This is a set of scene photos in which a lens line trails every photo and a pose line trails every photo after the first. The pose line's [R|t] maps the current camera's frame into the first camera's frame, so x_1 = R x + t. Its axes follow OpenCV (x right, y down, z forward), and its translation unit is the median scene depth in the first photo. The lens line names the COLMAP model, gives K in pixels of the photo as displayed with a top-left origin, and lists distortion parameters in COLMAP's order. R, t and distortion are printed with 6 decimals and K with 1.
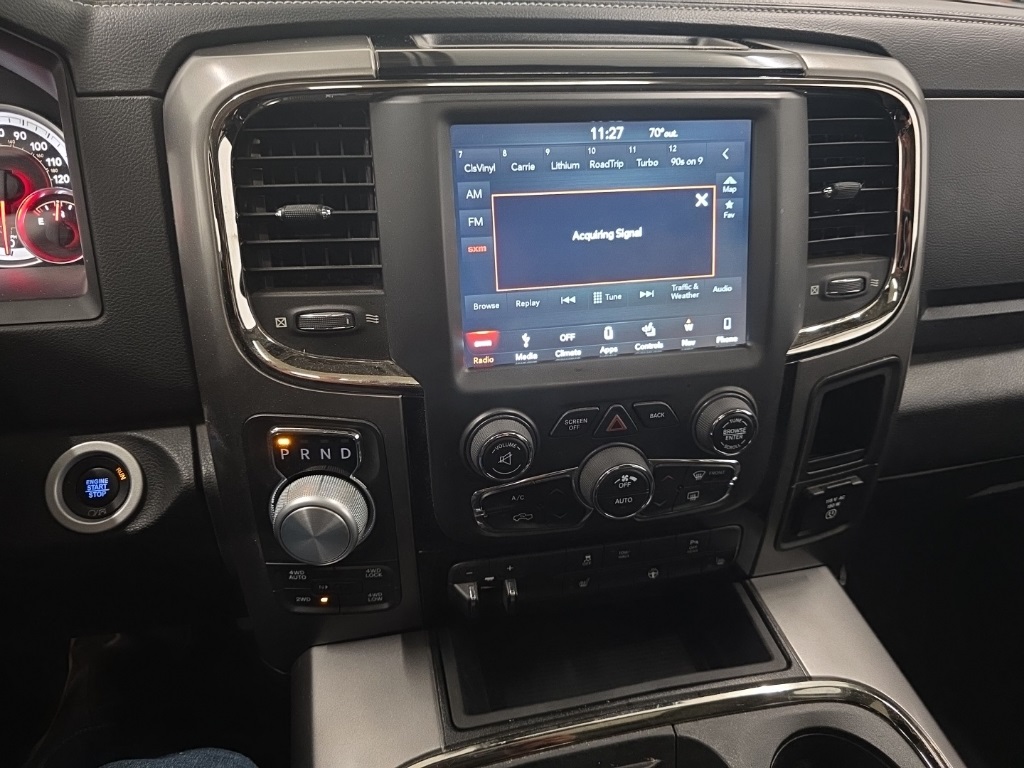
lens RADIAL K [[691.8, 0, 491.5], [0, 691.8, 381.4], [0, 0, 1]] dist [0.047258, -0.043226]
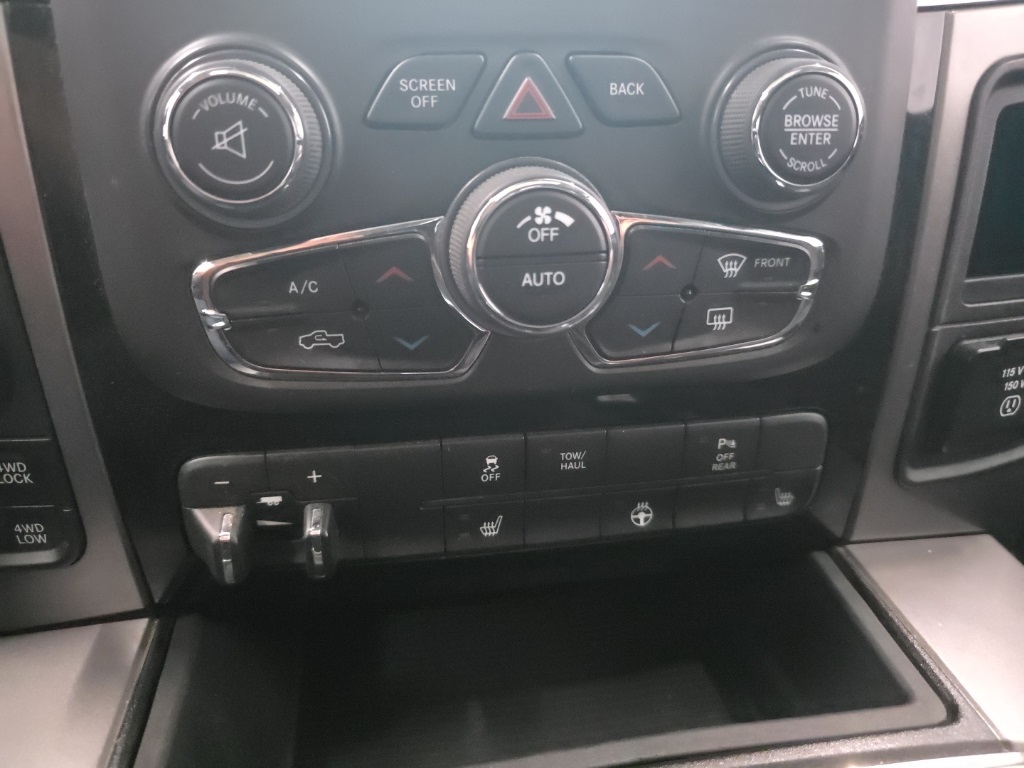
lens RADIAL K [[691.8, 0, 514.2], [0, 691.8, 389.0], [0, 0, 1]] dist [0.047258, -0.043226]
pose [[0.998970, 0.007648, -0.044720, 0.189318], [-0.012208, 0.994647, -0.102605, 0.275754], [0.043695, 0.103046, 0.993716, 0.585995]]
